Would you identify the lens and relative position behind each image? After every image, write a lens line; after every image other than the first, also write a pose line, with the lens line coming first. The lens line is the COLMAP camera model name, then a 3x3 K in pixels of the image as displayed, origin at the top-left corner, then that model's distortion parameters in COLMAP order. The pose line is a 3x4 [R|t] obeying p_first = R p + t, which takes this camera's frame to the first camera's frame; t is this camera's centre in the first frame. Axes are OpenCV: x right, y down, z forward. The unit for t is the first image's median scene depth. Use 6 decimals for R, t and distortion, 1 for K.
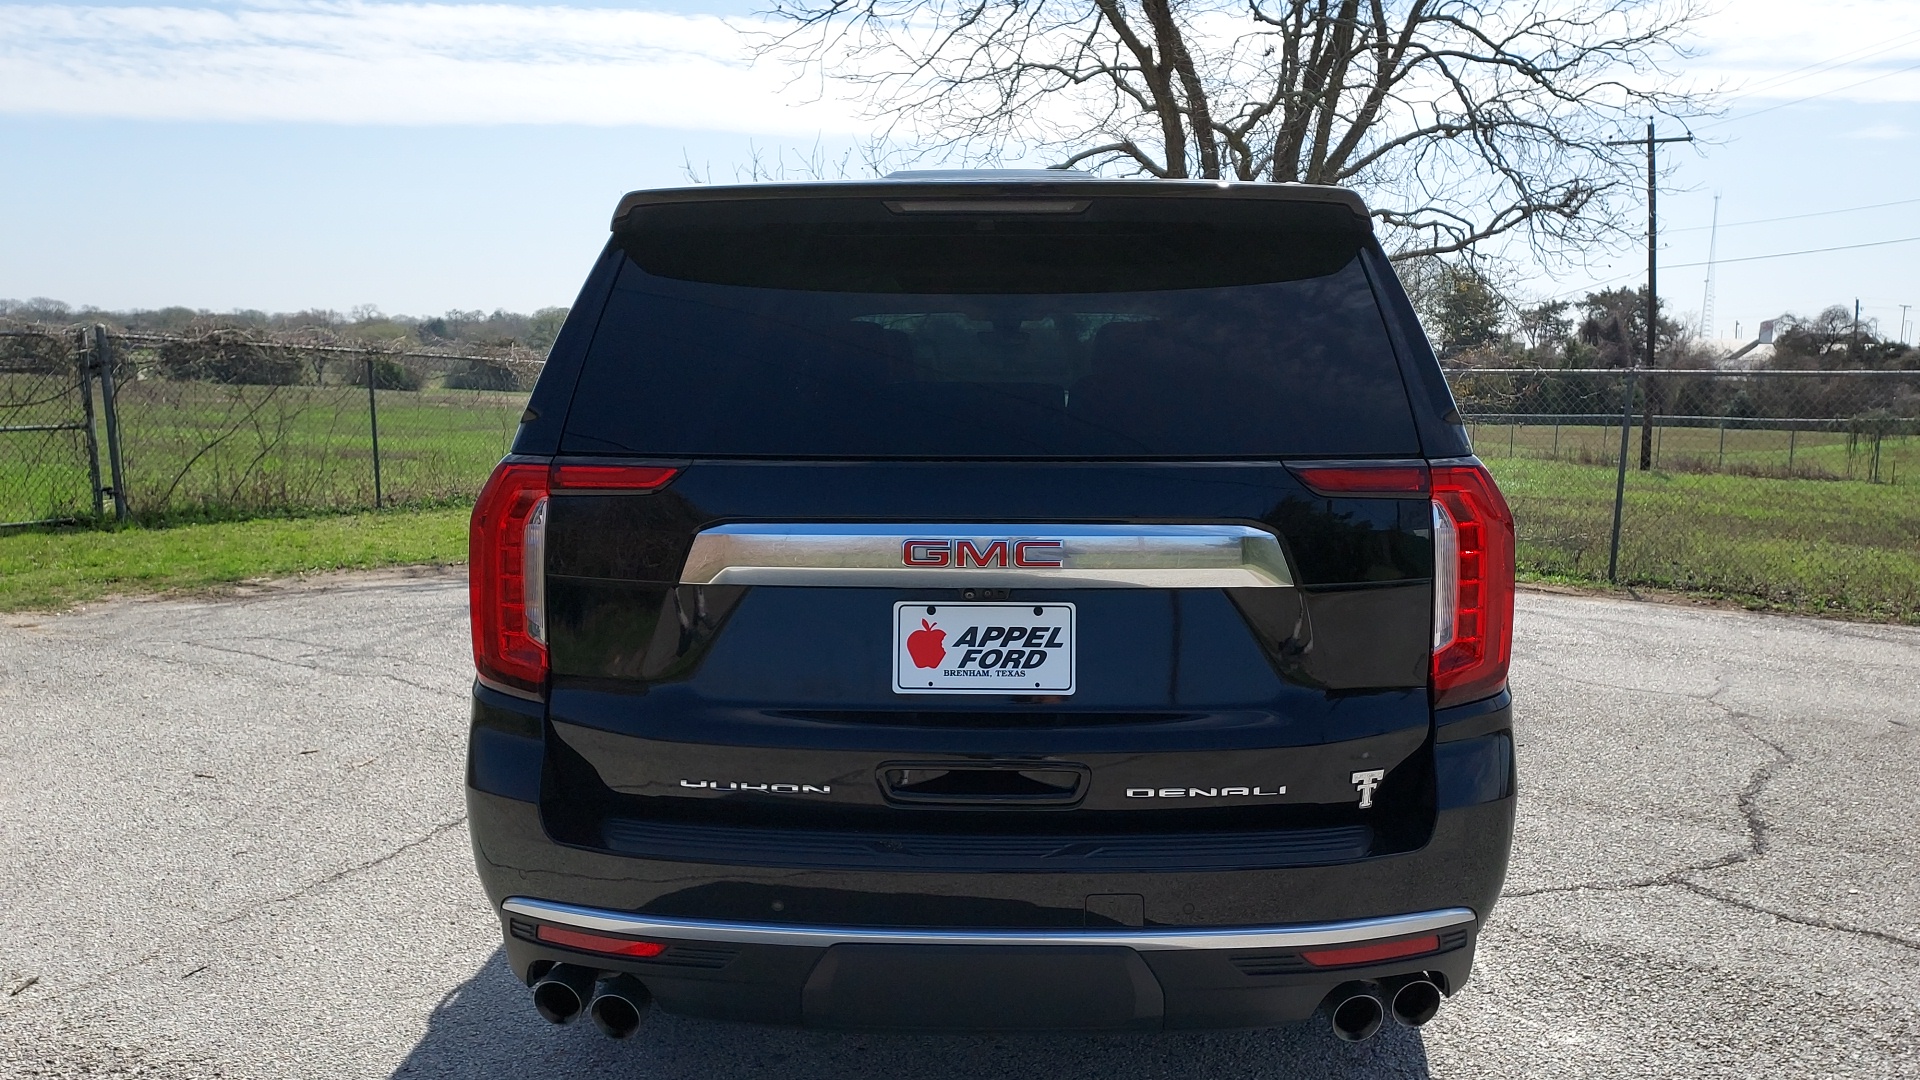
lens RADIAL K [[1384.7, 0, 960.0], [0, 1384.7, 540.0], [0, 0, 1]] dist [0.076302, -0.062428]
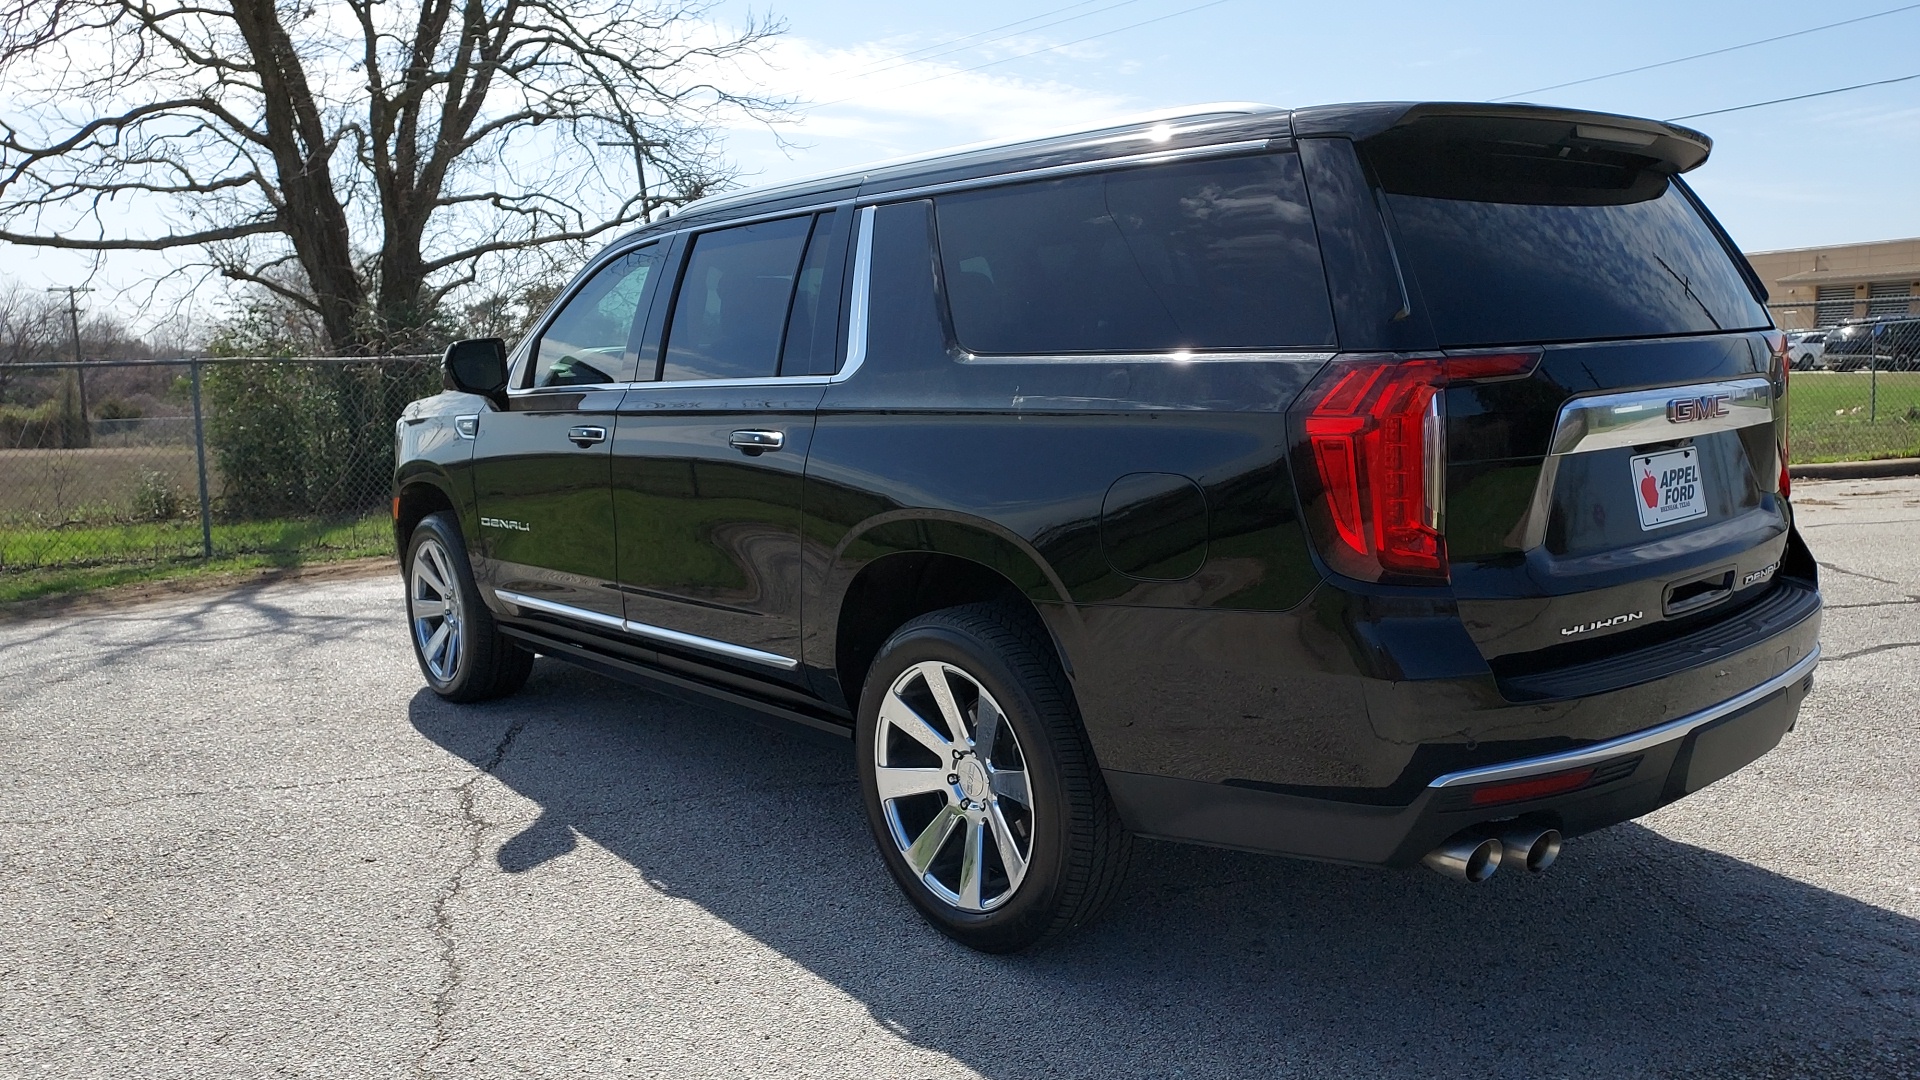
lens RADIAL K [[1387.0, 0, 1028.8], [0, 1387.0, 542.5], [0, 0, 1]] dist [0.050960, -0.073122]
pose [[0.734544, -0.123839, 0.667164, -0.111415], [0.119640, 0.991438, 0.052307, -0.000748], [-0.667930, 0.041398, 0.743072, 0.039276]]
